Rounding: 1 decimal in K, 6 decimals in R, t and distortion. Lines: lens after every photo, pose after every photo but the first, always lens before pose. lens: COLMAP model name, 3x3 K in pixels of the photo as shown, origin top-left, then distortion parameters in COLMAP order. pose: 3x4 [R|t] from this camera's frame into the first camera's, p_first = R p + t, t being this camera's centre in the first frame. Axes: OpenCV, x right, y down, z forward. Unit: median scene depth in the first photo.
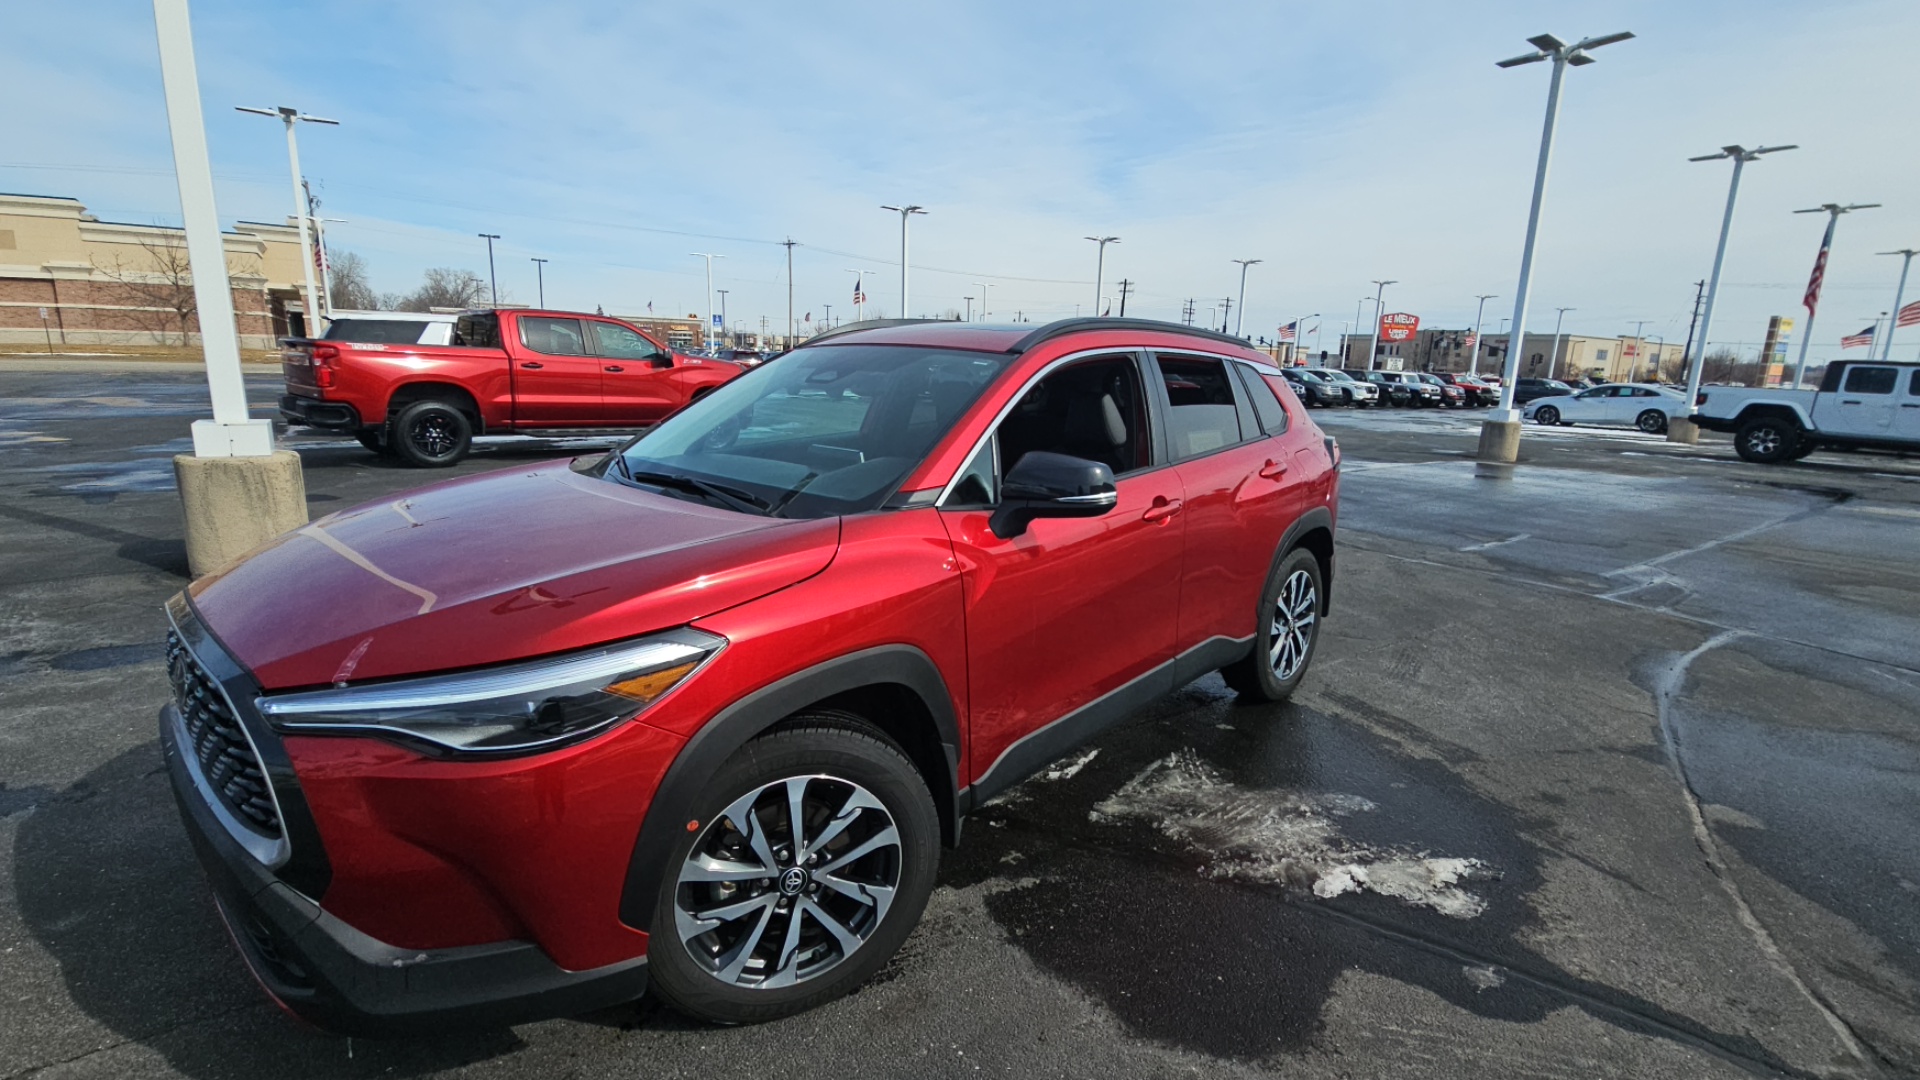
lens RADIAL K [[856.7, 0, 980.0], [0, 856.7, 553.5], [0, 0, 1]] dist [0.009730, -0.006757]
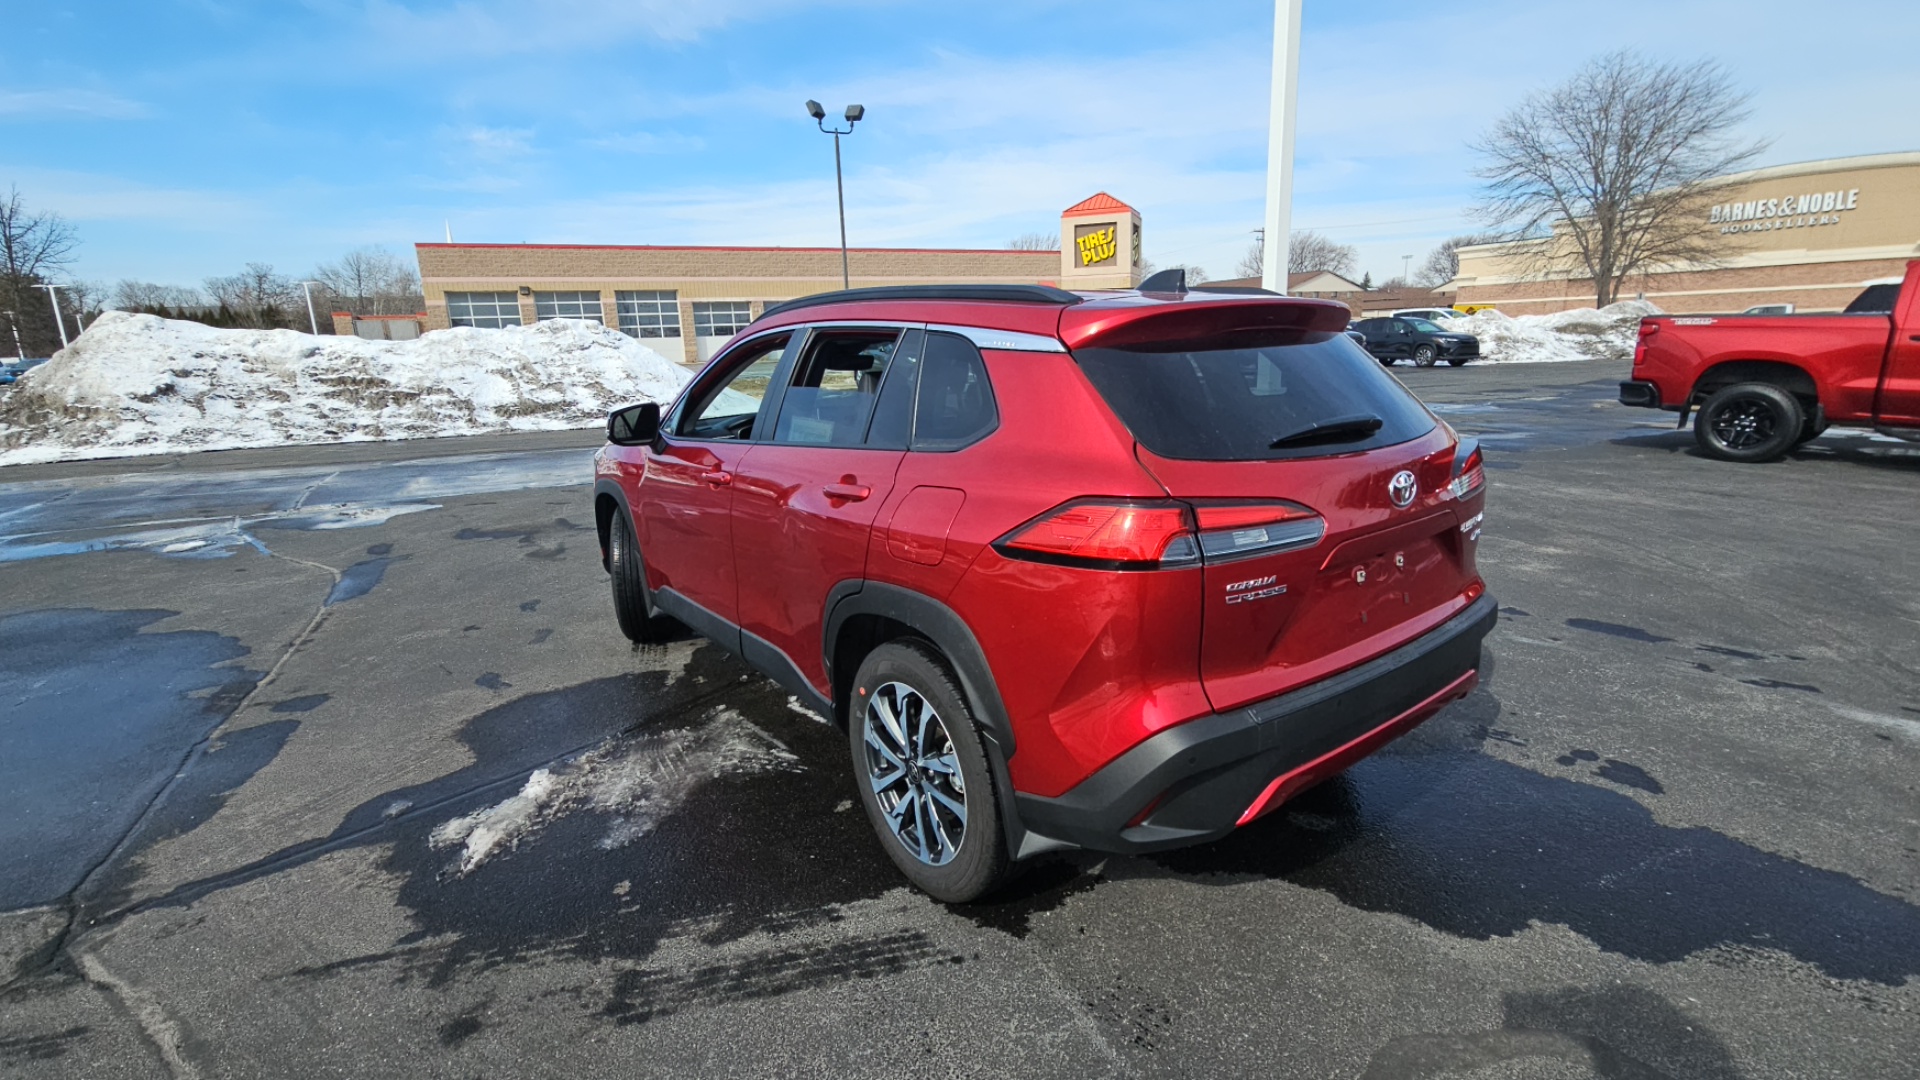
lens RADIAL K [[856.7, 0, 980.0], [0, 856.7, 553.5], [0, 0, 1]] dist [0.009730, -0.006757]
pose [[-0.190019, 0.217707, -0.957338, 1.210274], [-0.194763, 0.947366, 0.254097, -0.299021], [0.962268, 0.234737, -0.137616, 1.480921]]
